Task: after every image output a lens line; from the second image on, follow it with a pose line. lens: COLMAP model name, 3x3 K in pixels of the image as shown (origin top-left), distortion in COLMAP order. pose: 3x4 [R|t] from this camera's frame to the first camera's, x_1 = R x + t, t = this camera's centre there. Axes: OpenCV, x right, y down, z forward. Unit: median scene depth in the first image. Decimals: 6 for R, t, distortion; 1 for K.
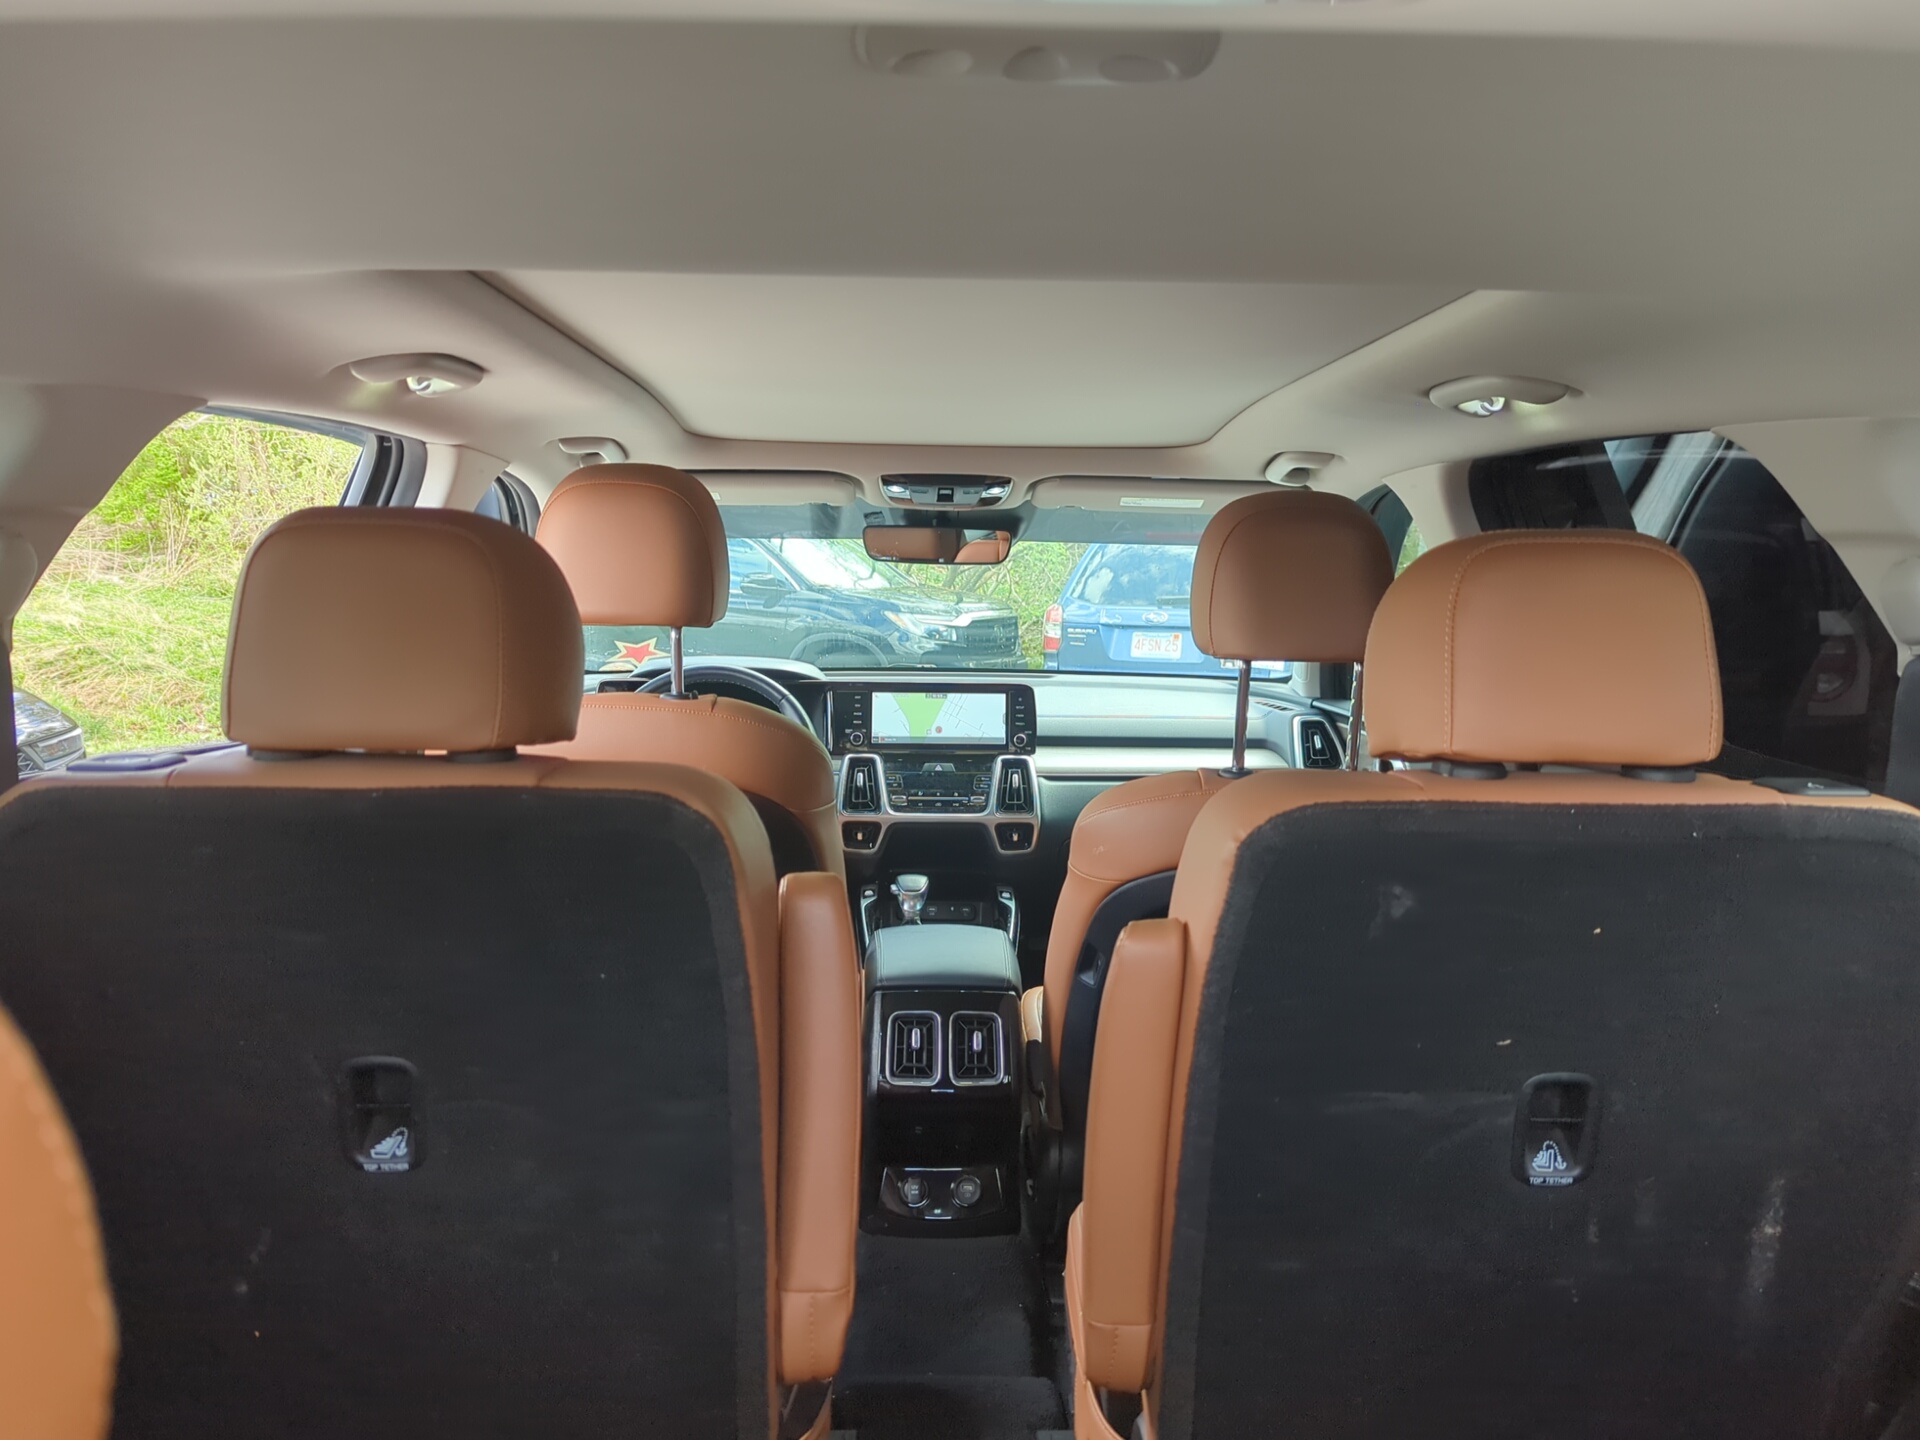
lens RADIAL K [[1556.6, 0, 977.6], [0, 1556.6, 701.0], [0, 0, 1]] dist [0.053259, -0.047921]
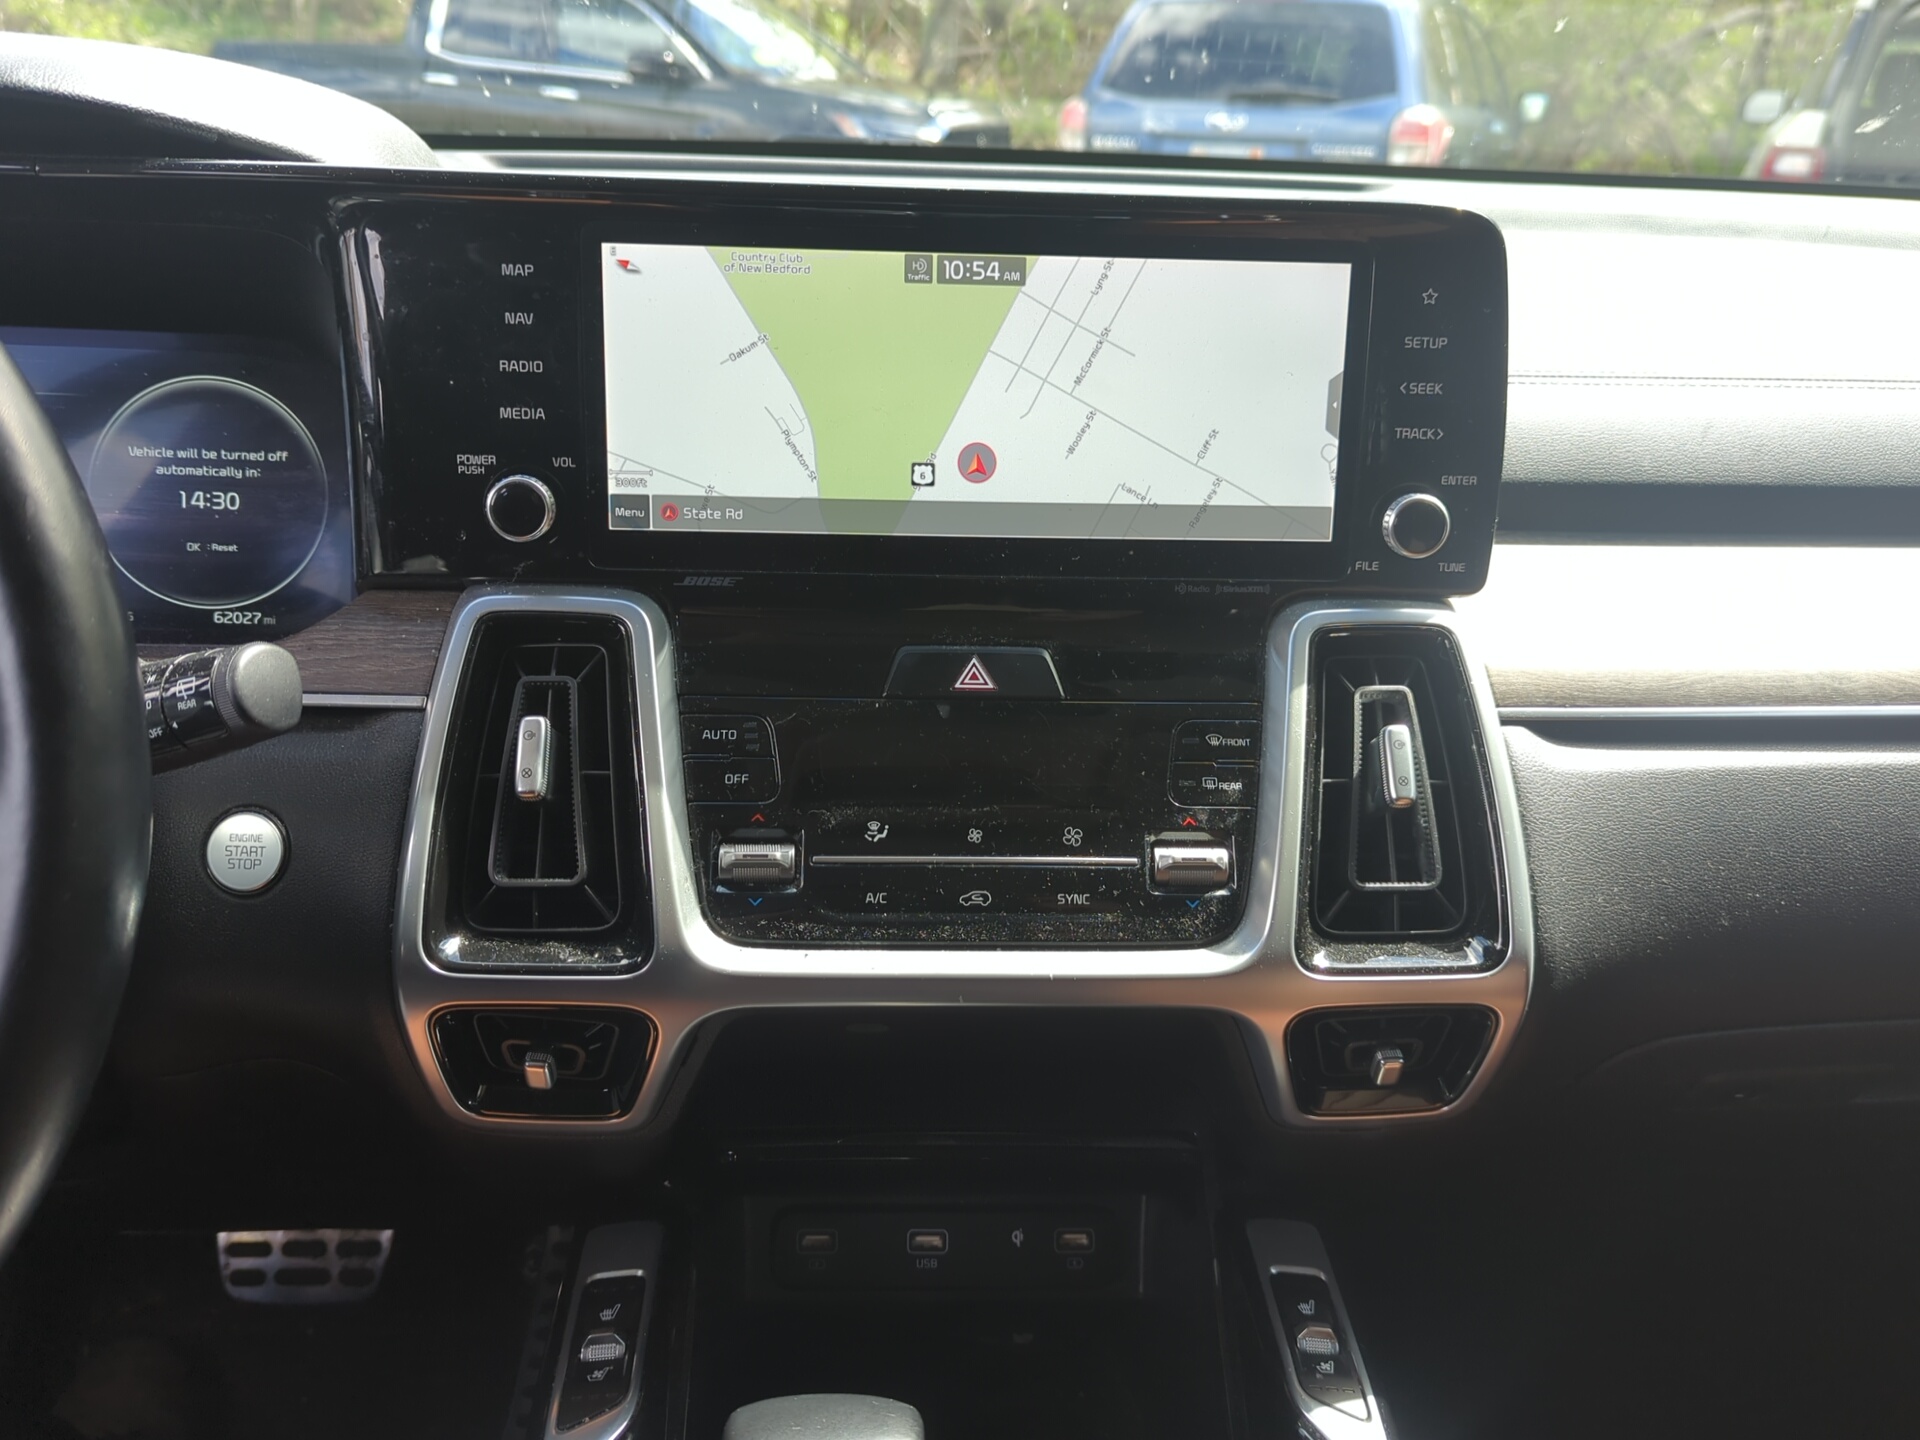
lens RADIAL K [[1622.3, 0, 983.9], [0, 1622.3, 695.4], [0, 0, 1]] dist [0.067401, -0.092773]
pose [[0.999580, 0.009427, 0.027401, -0.029159], [-0.016408, 0.963545, 0.267043, -0.006226], [-0.023884, -0.267381, 0.963295, 0.811176]]
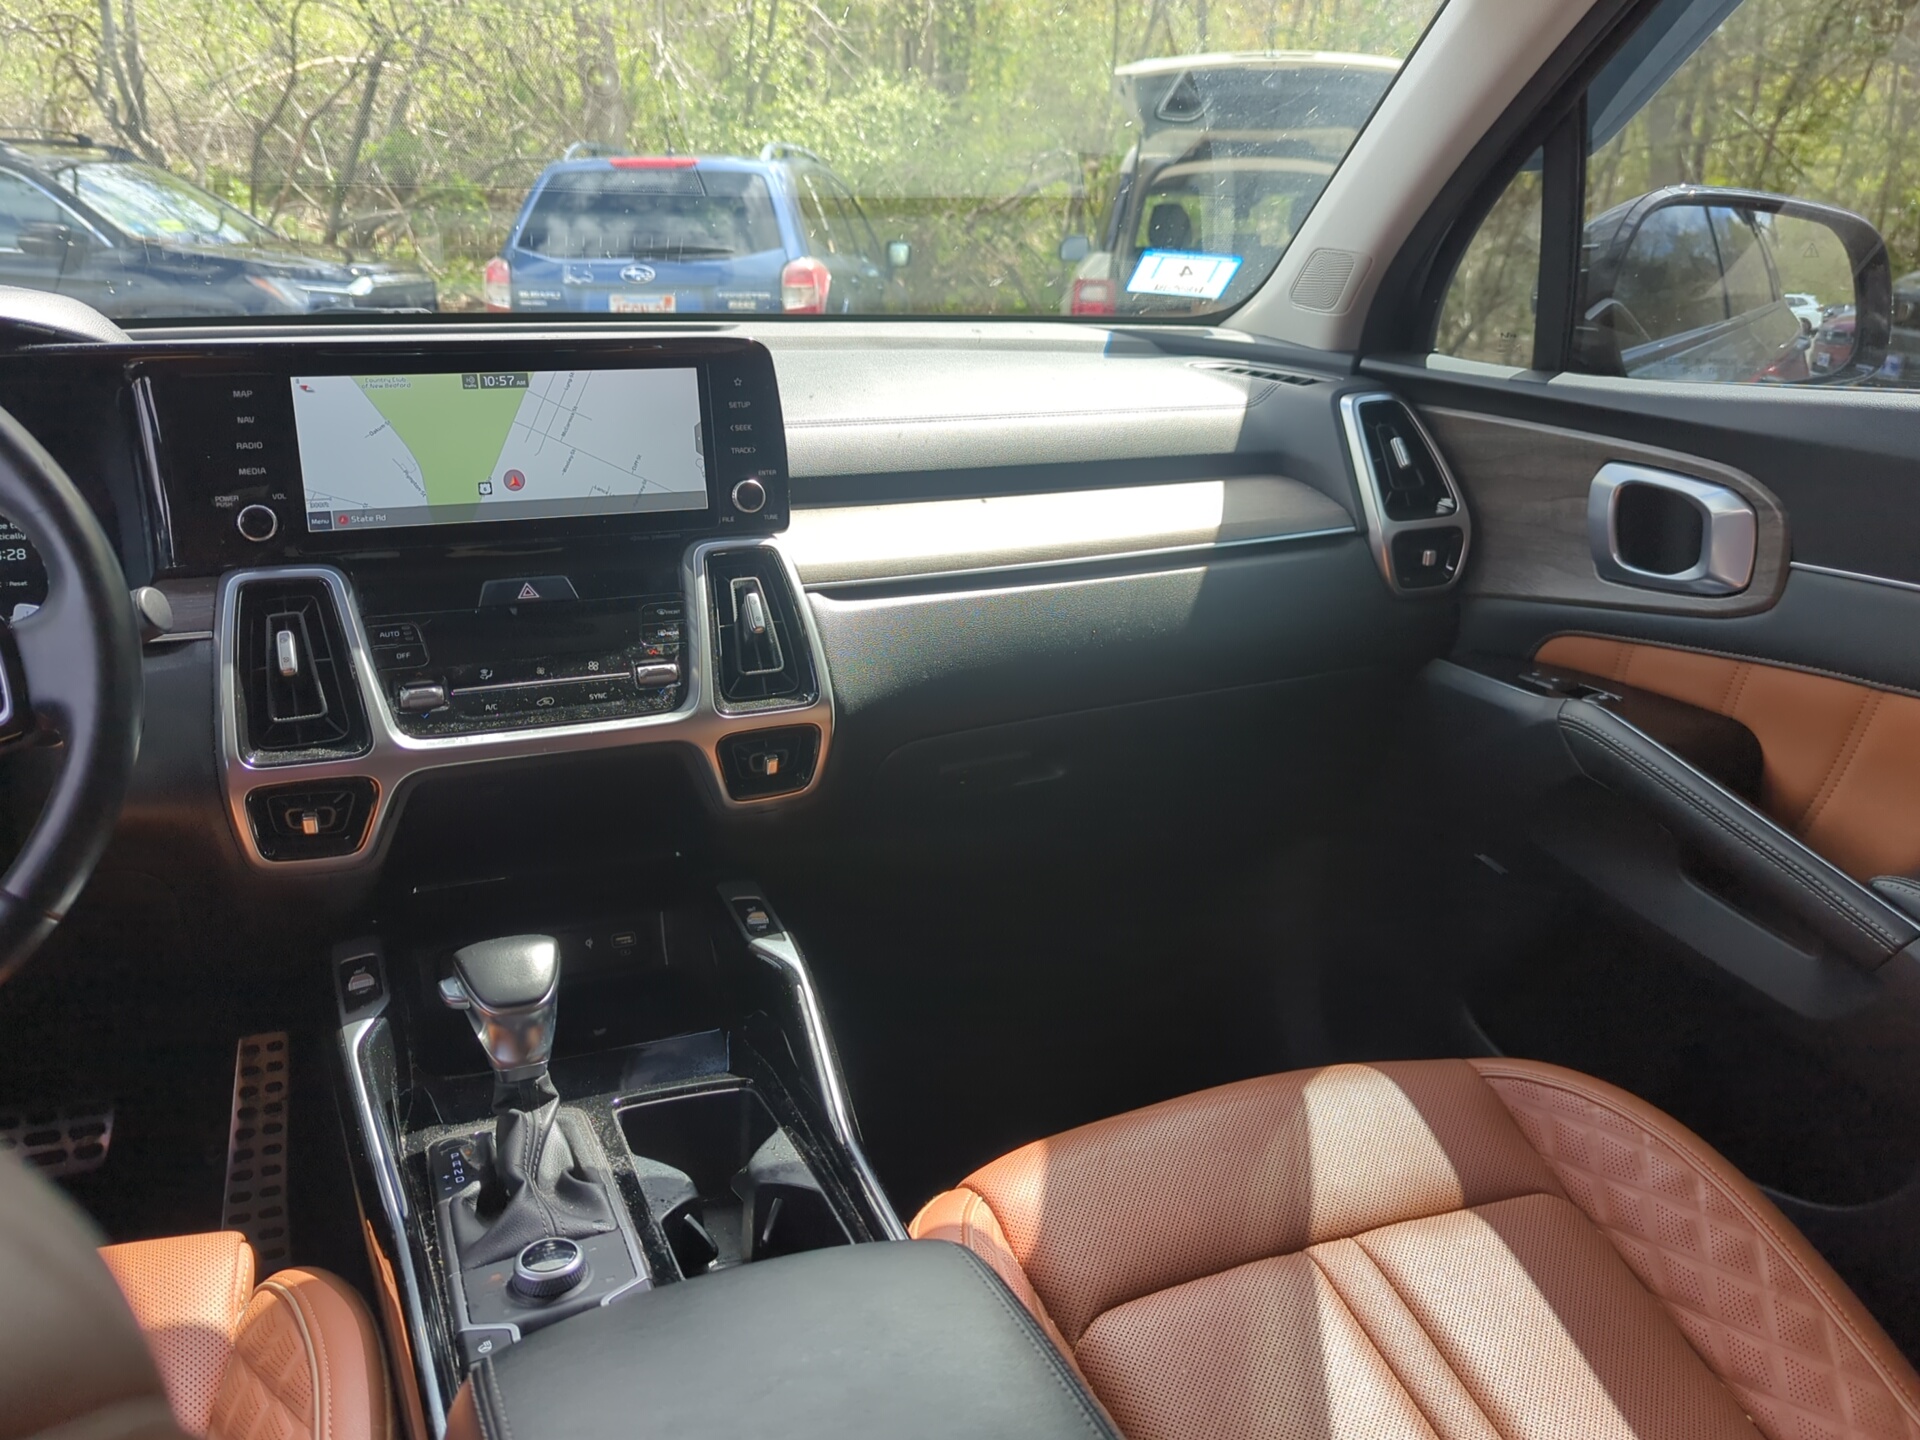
lens RADIAL K [[1556.6, 0, 977.6], [0, 1556.6, 701.0], [0, 0, 1]] dist [0.053259, -0.047921]
pose [[0.933587, -0.111218, 0.340655, -0.052894], [0.041425, 0.977740, 0.205688, -0.000885], [-0.355948, -0.177916, 0.917413, 0.637270]]
